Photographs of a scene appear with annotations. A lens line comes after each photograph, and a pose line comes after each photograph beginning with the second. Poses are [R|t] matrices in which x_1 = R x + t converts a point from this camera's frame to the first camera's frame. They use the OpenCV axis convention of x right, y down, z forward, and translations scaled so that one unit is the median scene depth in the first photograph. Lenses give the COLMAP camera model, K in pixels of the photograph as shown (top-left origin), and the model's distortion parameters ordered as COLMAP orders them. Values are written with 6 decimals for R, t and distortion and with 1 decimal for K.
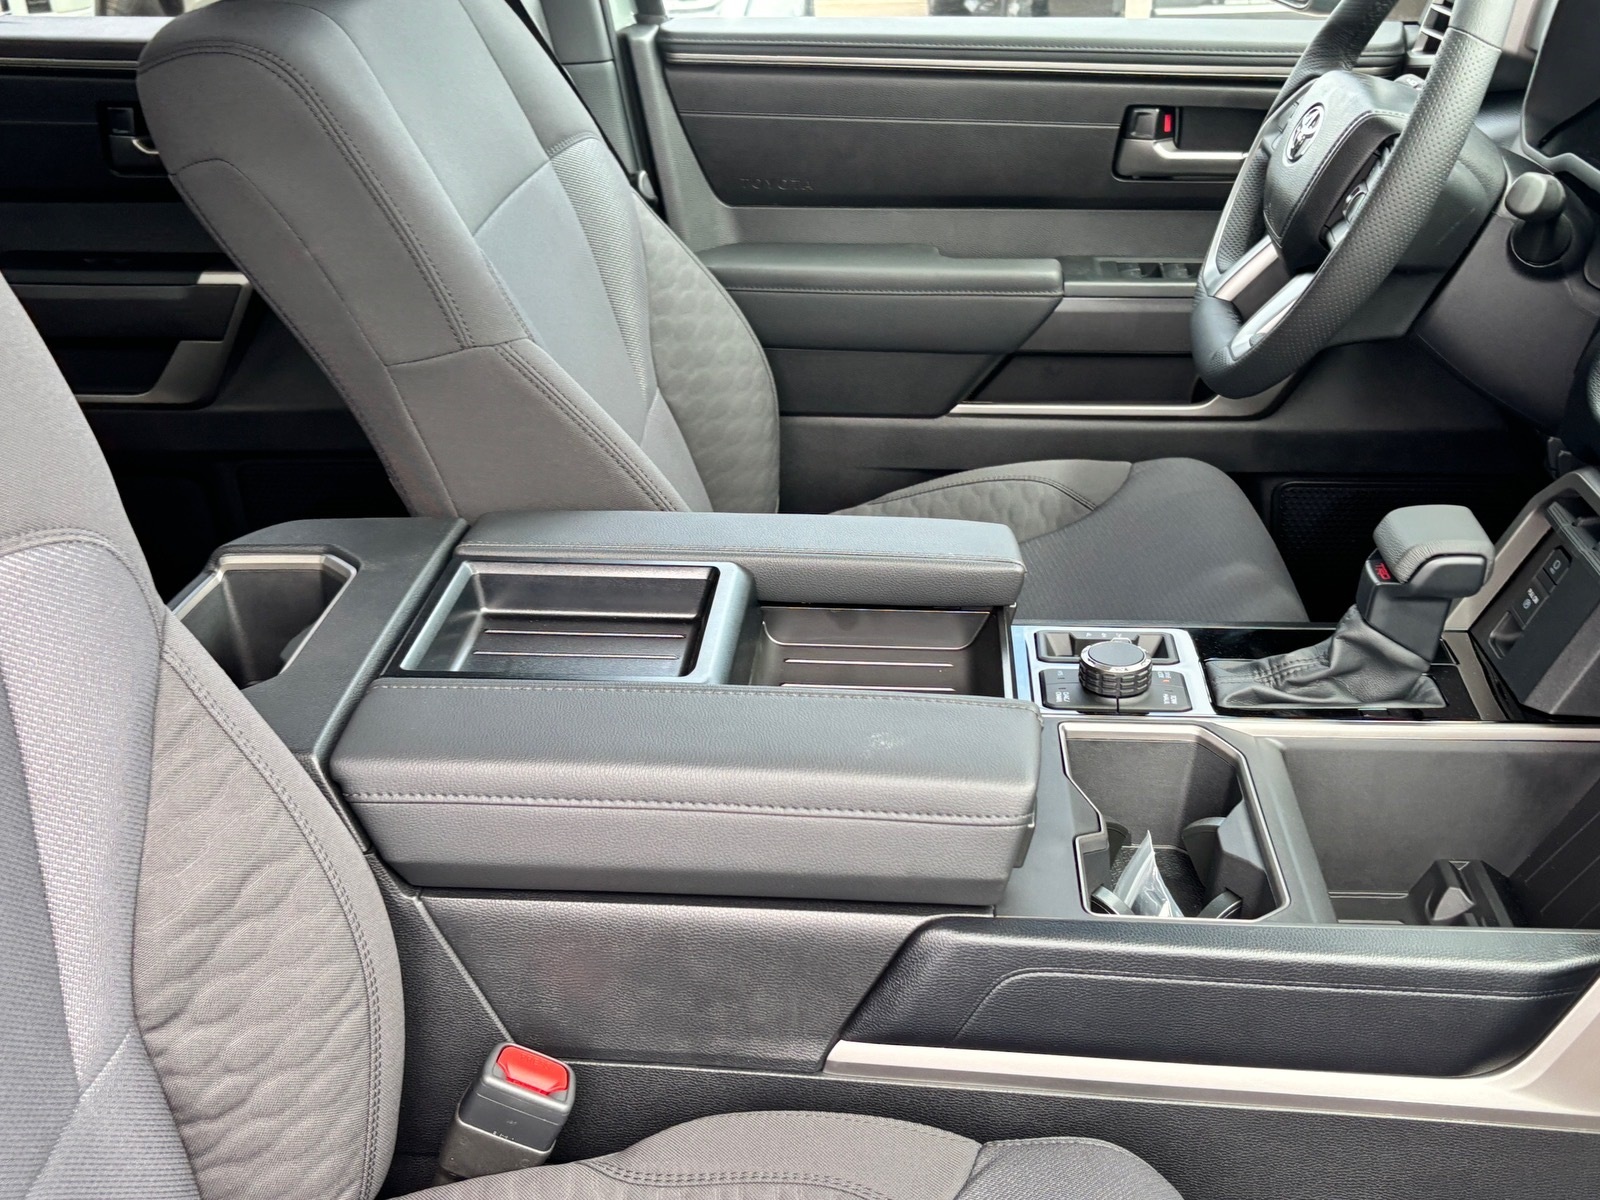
lens RADIAL K [[1832.0, 0, 798.7], [0, 1832.0, 636.6], [0, 0, 1]] dist [0.010489, -0.251675]
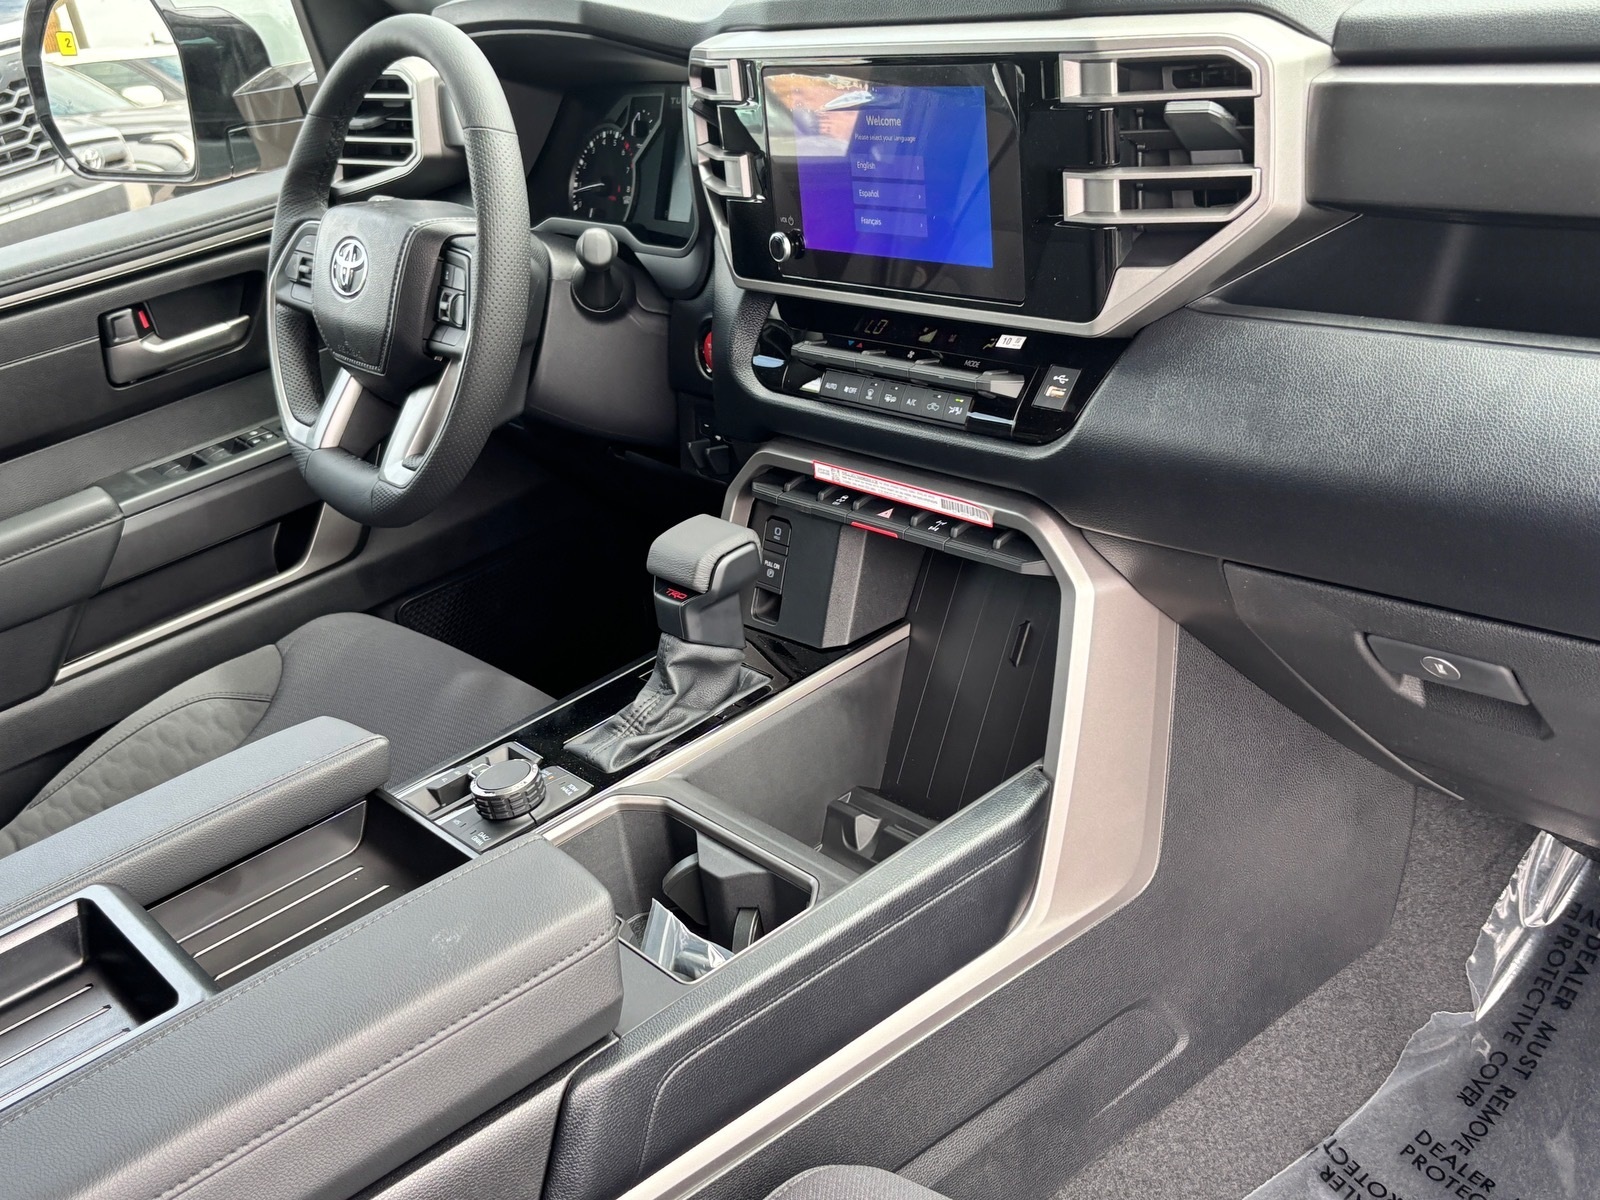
lens RADIAL K [[1791.7, 0, 800.0], [0, 1791.7, 600.0], [0, 0, 1]] dist [0.023447, -0.167235]
pose [[0.680549, -0.386835, 0.622263, -0.289791], [0.454073, 0.889192, 0.056168, -0.057221], [-0.575039, 0.244328, 0.780790, 0.119092]]
